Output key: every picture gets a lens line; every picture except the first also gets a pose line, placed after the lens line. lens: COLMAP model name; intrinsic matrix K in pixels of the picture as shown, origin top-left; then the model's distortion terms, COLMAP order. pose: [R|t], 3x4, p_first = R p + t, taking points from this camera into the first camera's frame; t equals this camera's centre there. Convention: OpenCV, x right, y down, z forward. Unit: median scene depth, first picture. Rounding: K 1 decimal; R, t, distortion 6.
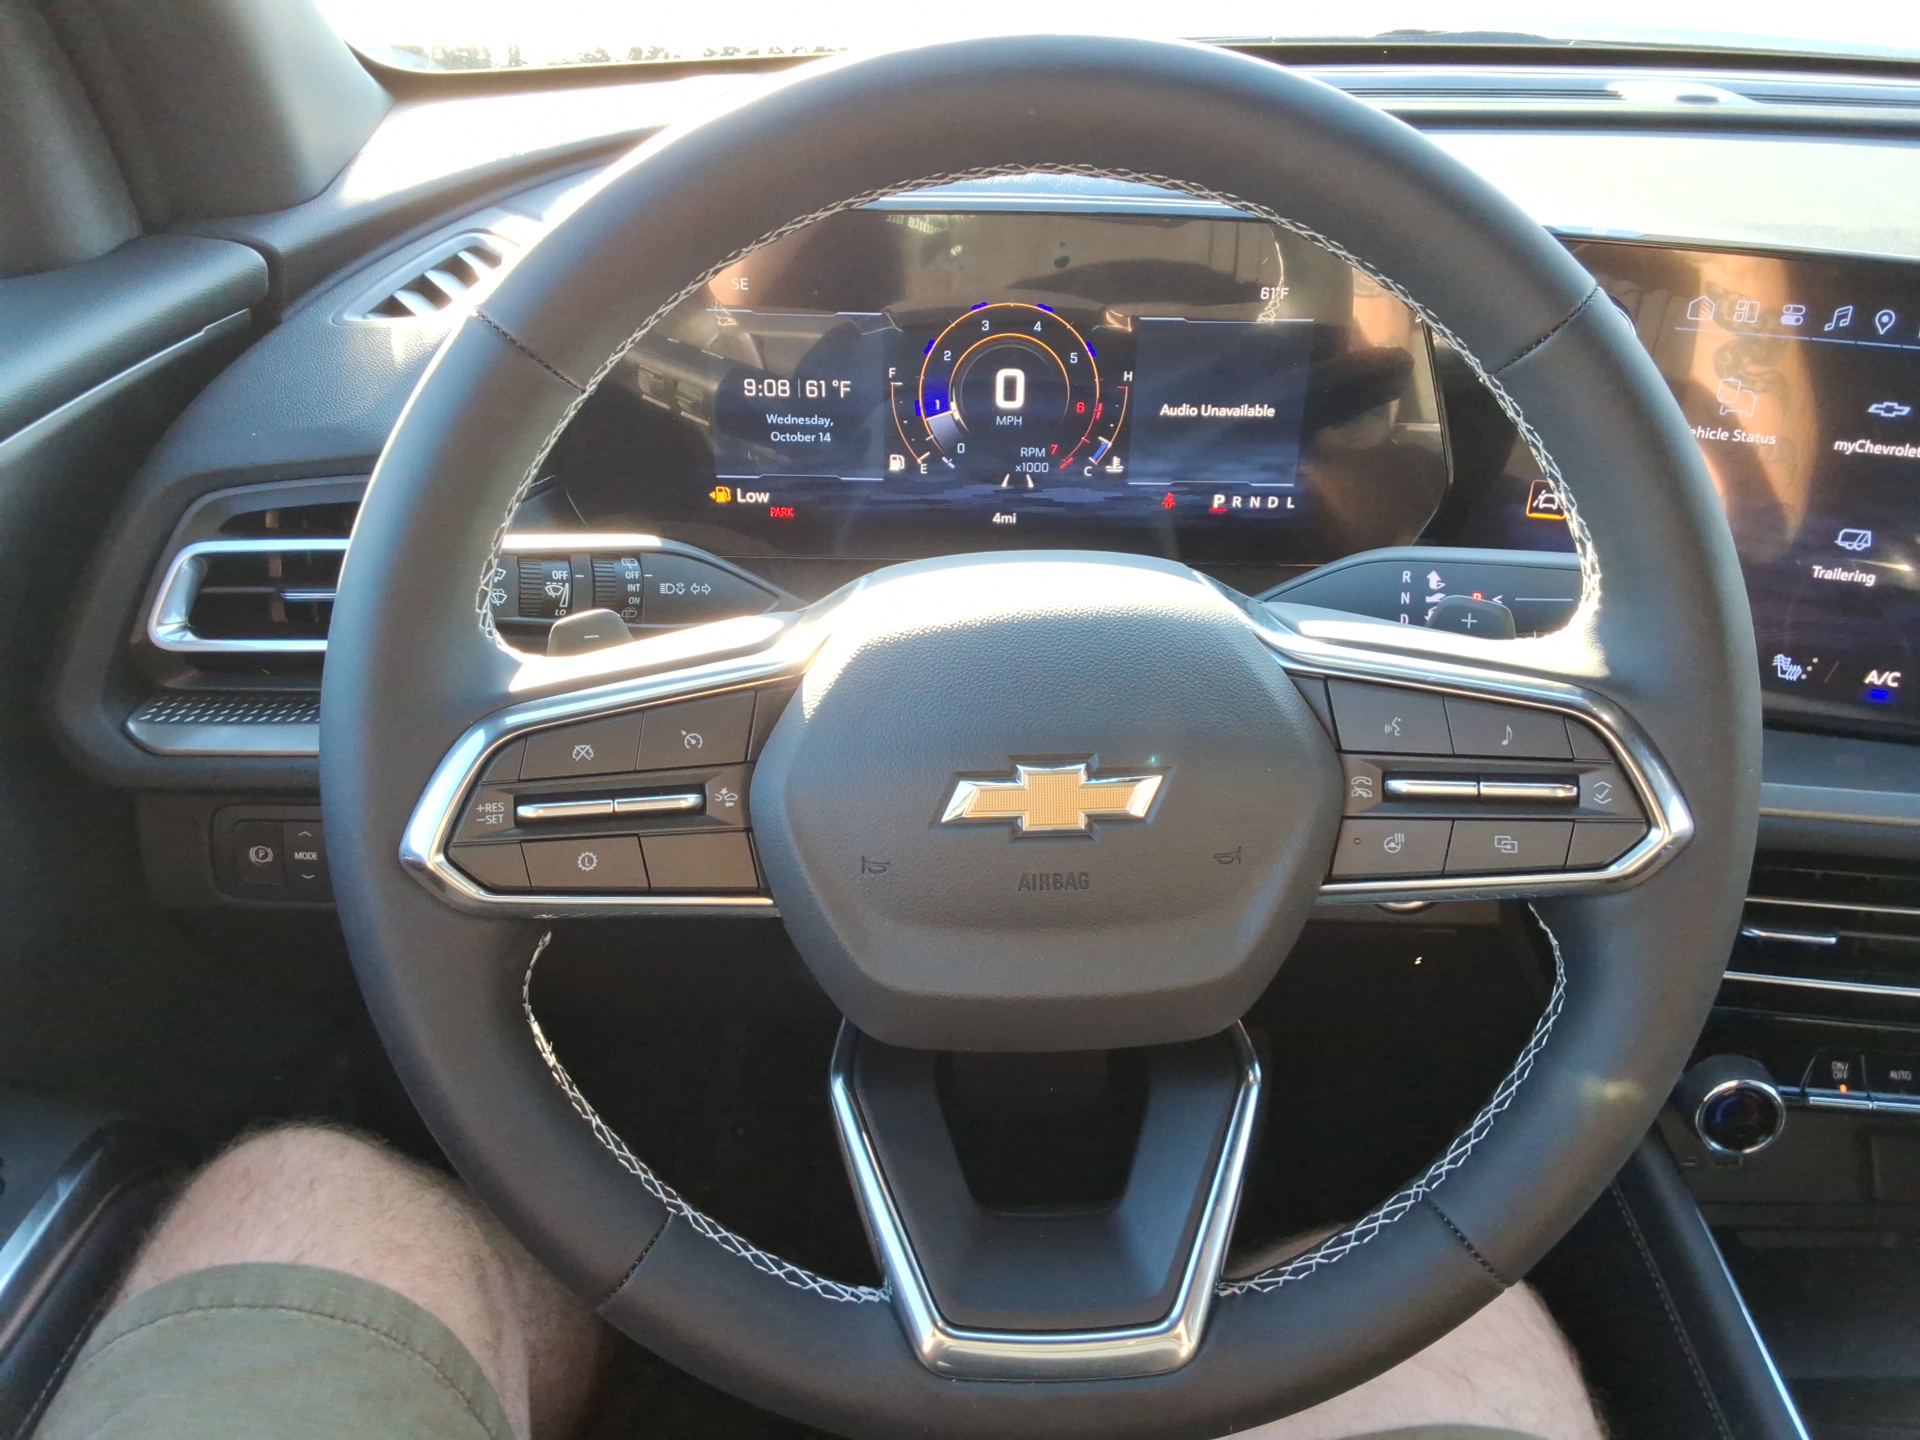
lens RADIAL K [[1556.6, 0, 972.8], [0, 1556.6, 704.5], [0, 0, 1]] dist [0.092512, -0.142768]
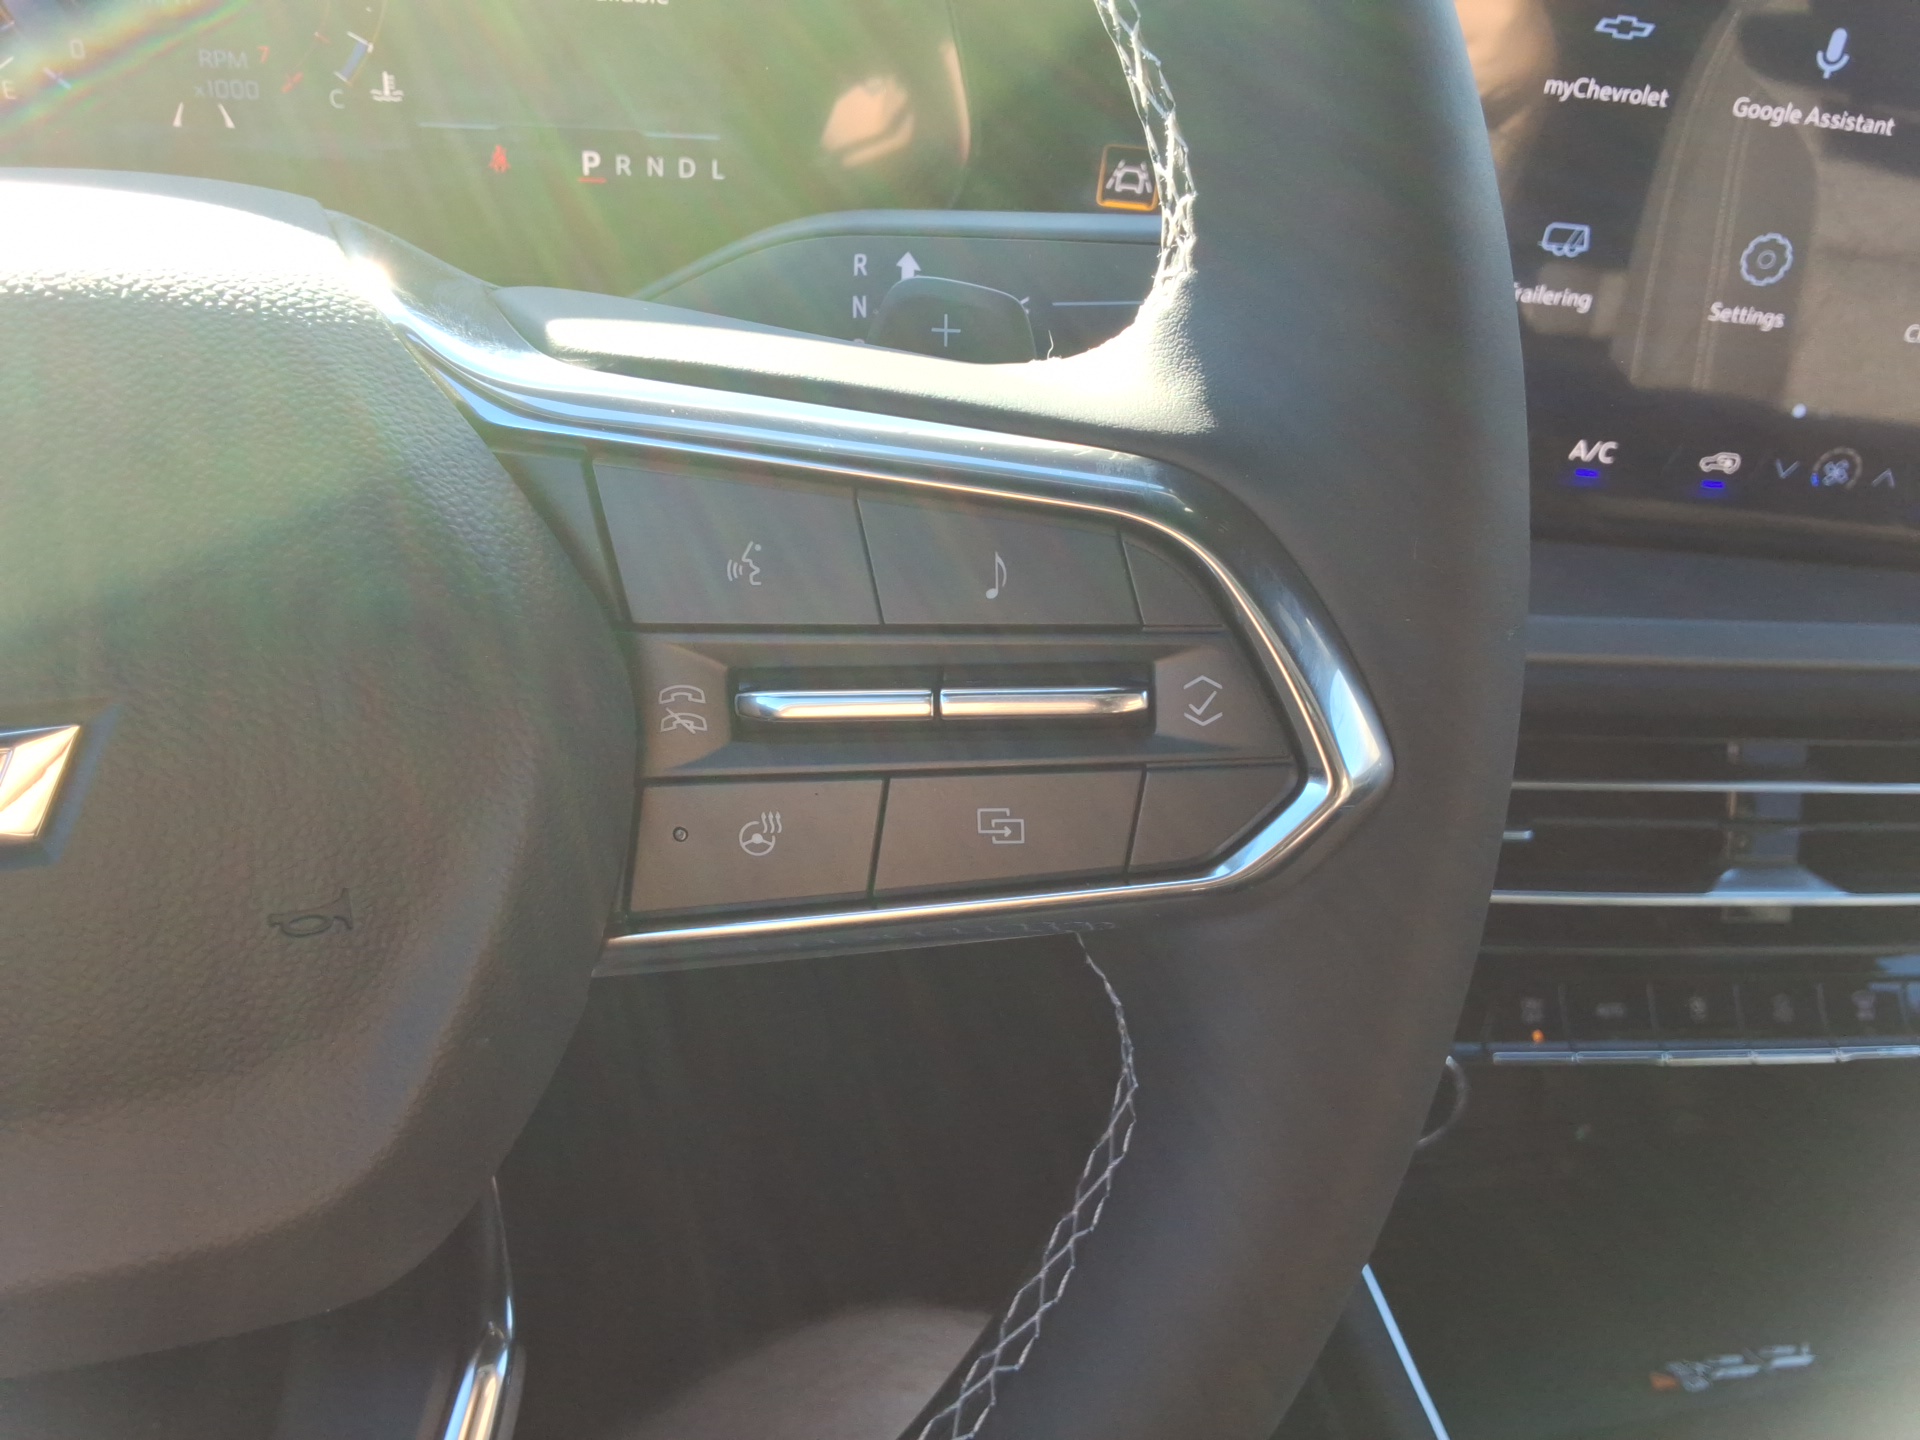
lens RADIAL K [[1565.7, 0, 967.5], [0, 1565.7, 710.8], [0, 0, 1]] dist [0.117544, -0.211073]
pose [[0.975047, -0.056506, 0.214686, 0.162834], [0.030179, 0.991825, 0.123988, 0.001603], [-0.219937, -0.114415, 0.968781, 0.397209]]
